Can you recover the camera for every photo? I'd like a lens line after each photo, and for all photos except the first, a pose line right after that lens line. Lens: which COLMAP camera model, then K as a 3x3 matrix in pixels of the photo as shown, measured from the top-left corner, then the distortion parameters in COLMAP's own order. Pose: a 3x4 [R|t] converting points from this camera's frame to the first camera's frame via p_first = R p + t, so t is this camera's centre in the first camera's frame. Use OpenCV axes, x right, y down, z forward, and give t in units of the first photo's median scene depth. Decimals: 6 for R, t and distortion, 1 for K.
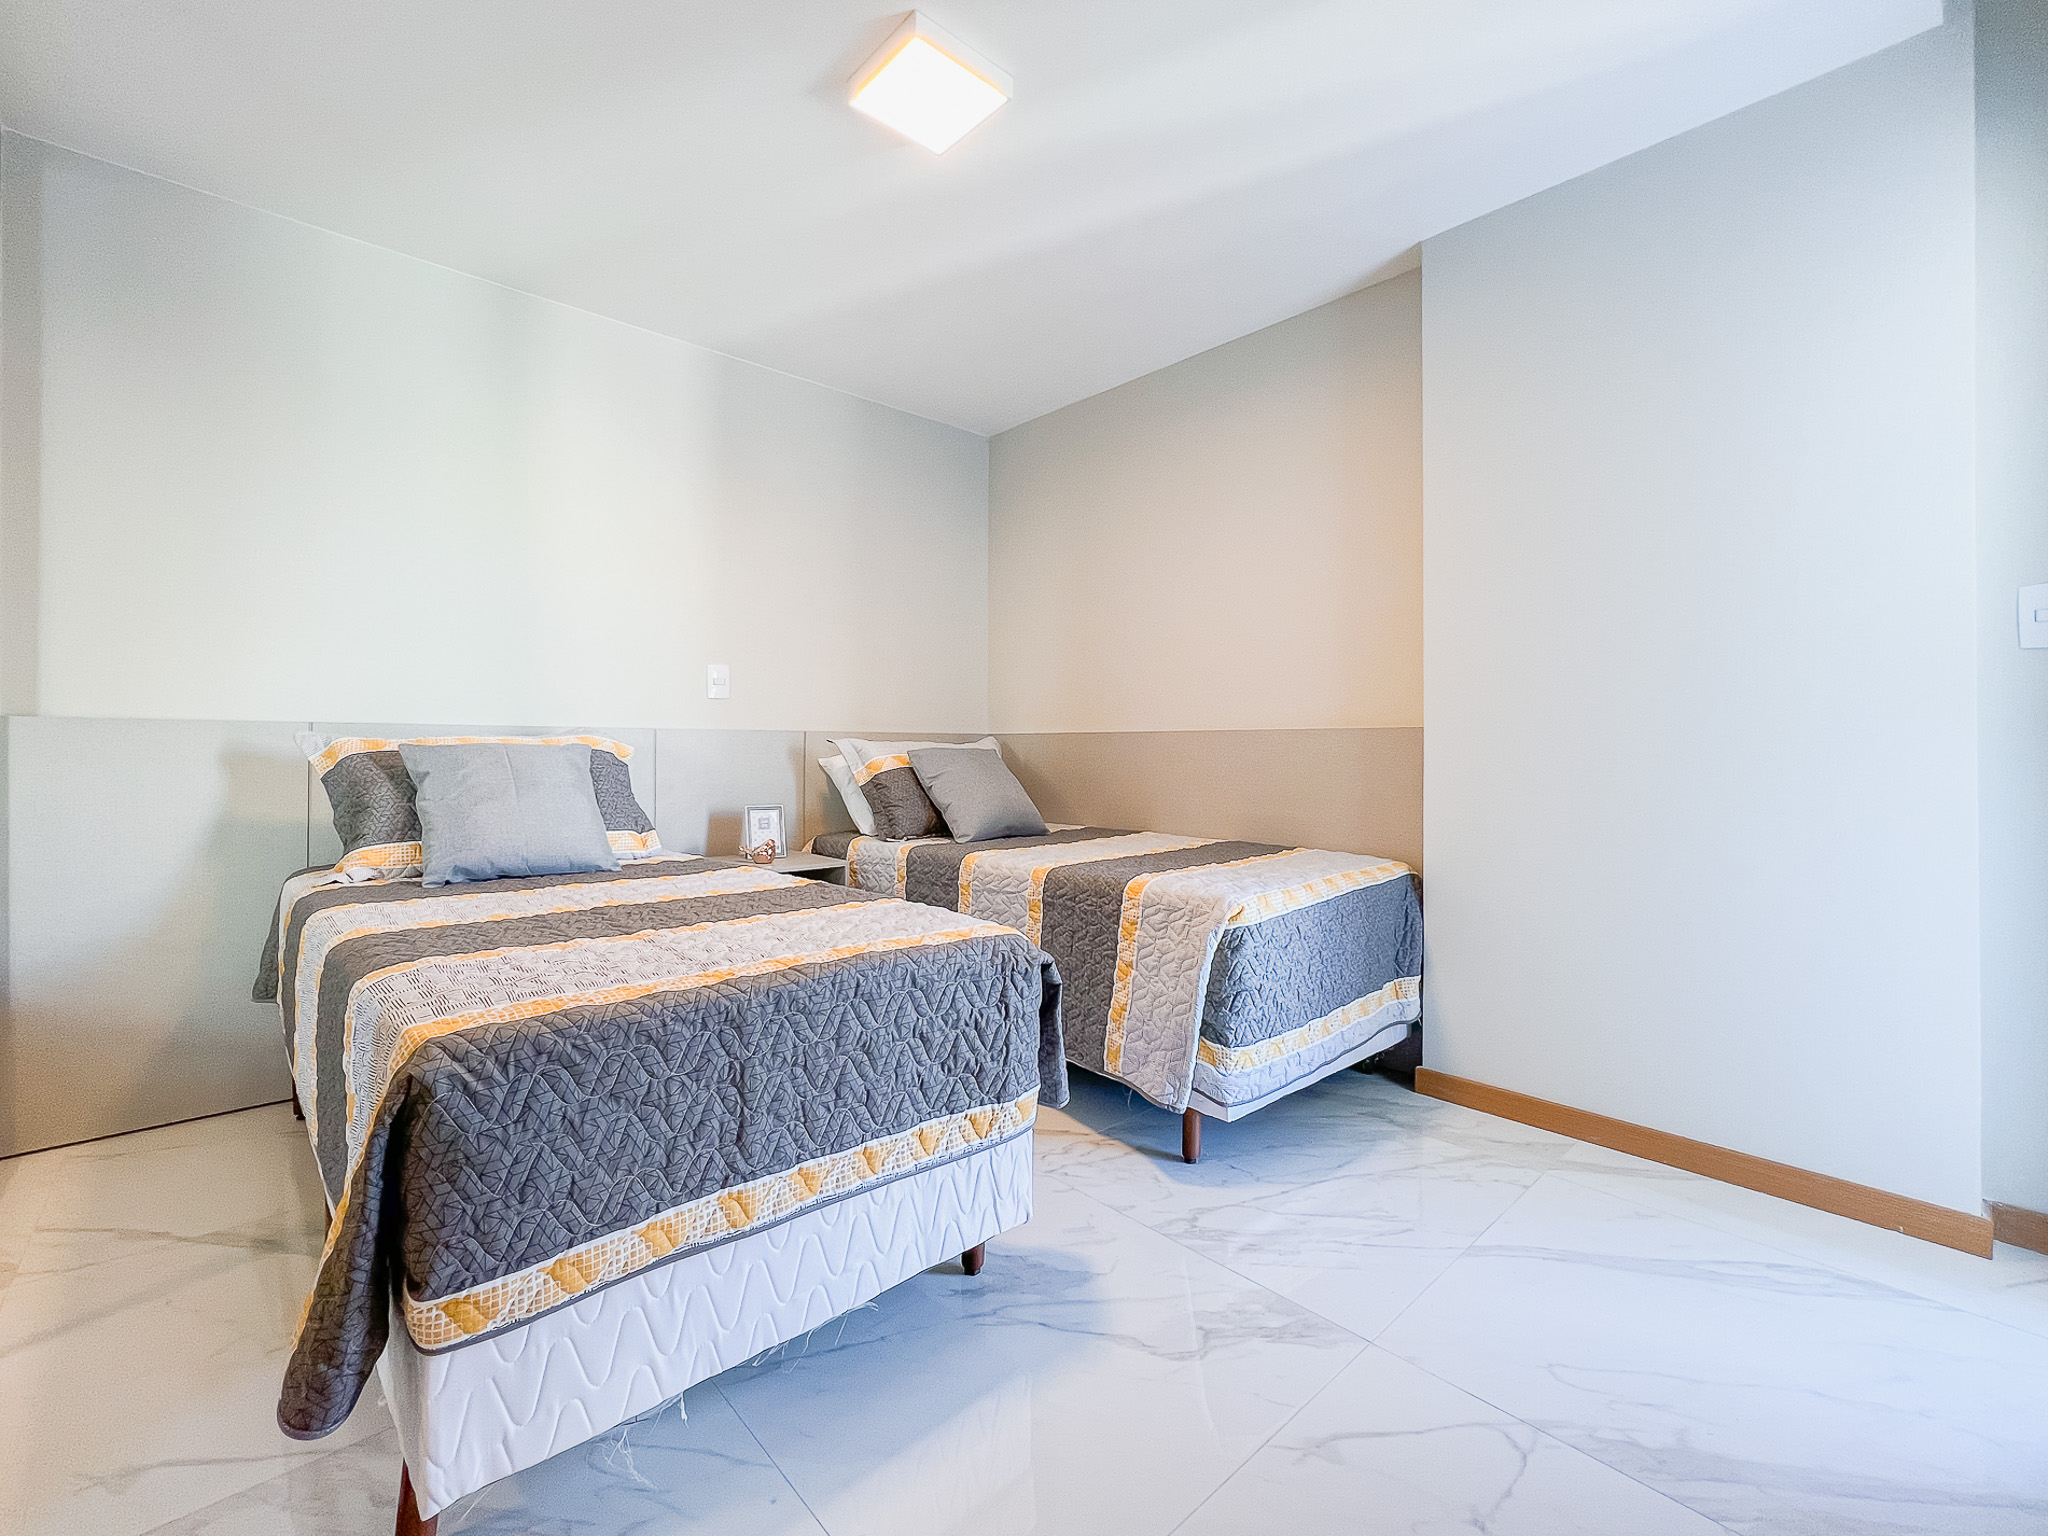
lens RADIAL K [[852.2, 0, 996.8], [0, 852.2, 764.3], [0, 0, 1]] dist [-0.000245, 0.000094]
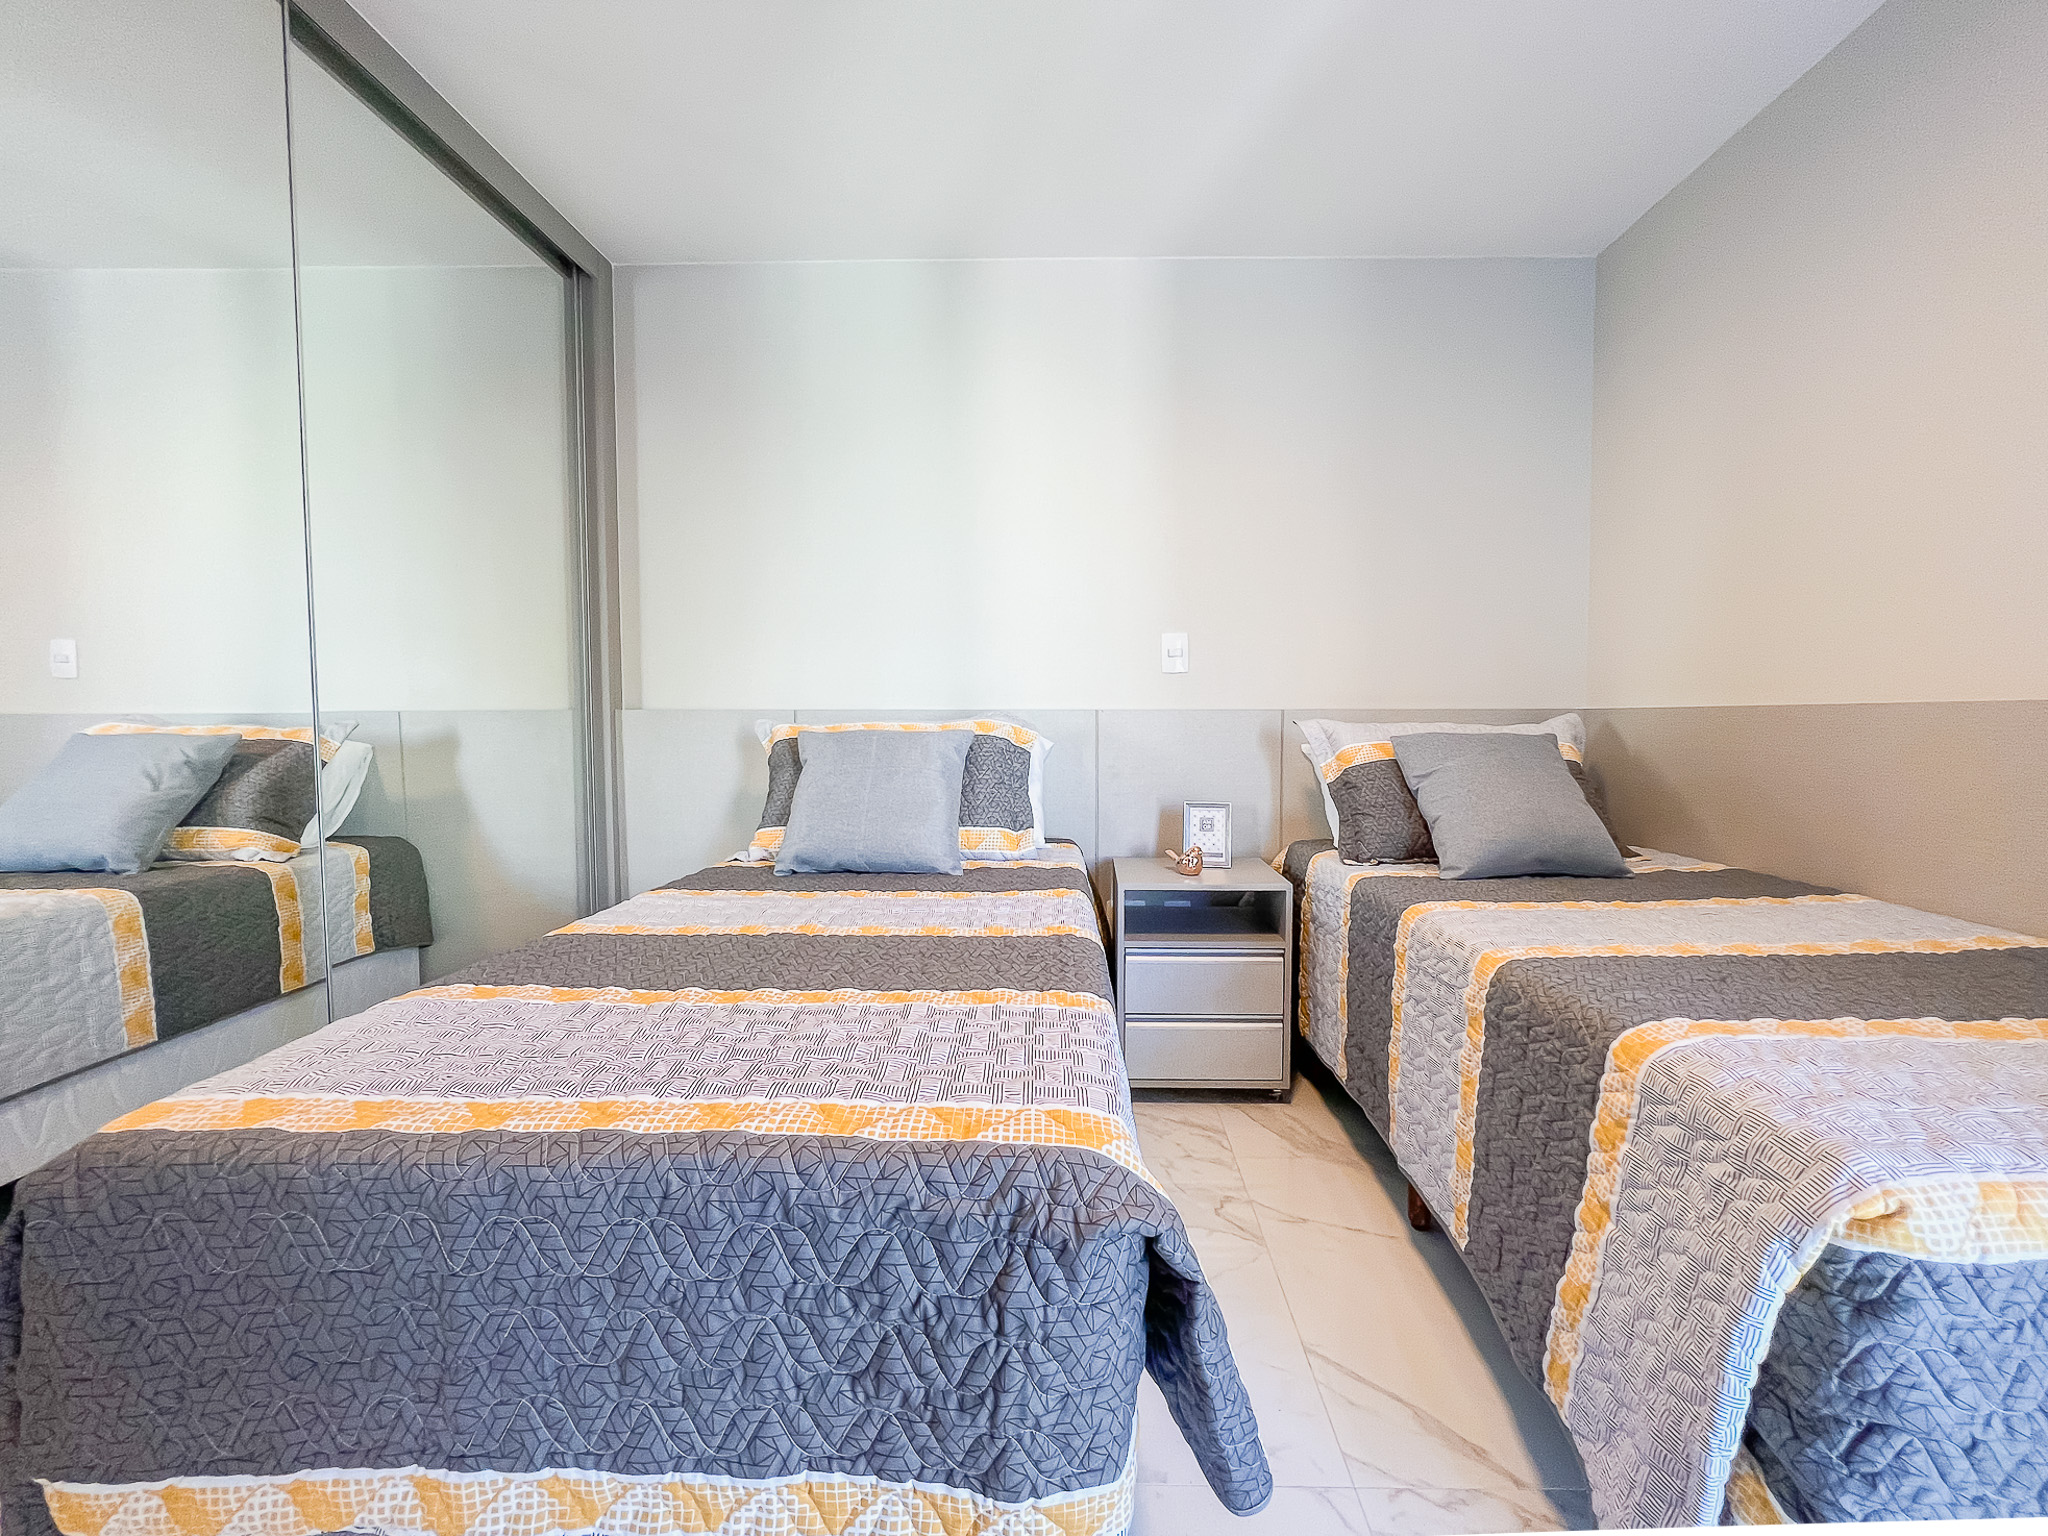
lens RADIAL K [[833.1, 0, 1060.7], [0, 833.1, 775.7], [0, 0, 1]] dist [-0.022544, 0.009001]
pose [[0.748792, 0.037573, -0.661739, 0.243908], [-0.006944, 0.998782, 0.048853, -0.025382], [0.662768, -0.031985, 0.748141, 0.513180]]
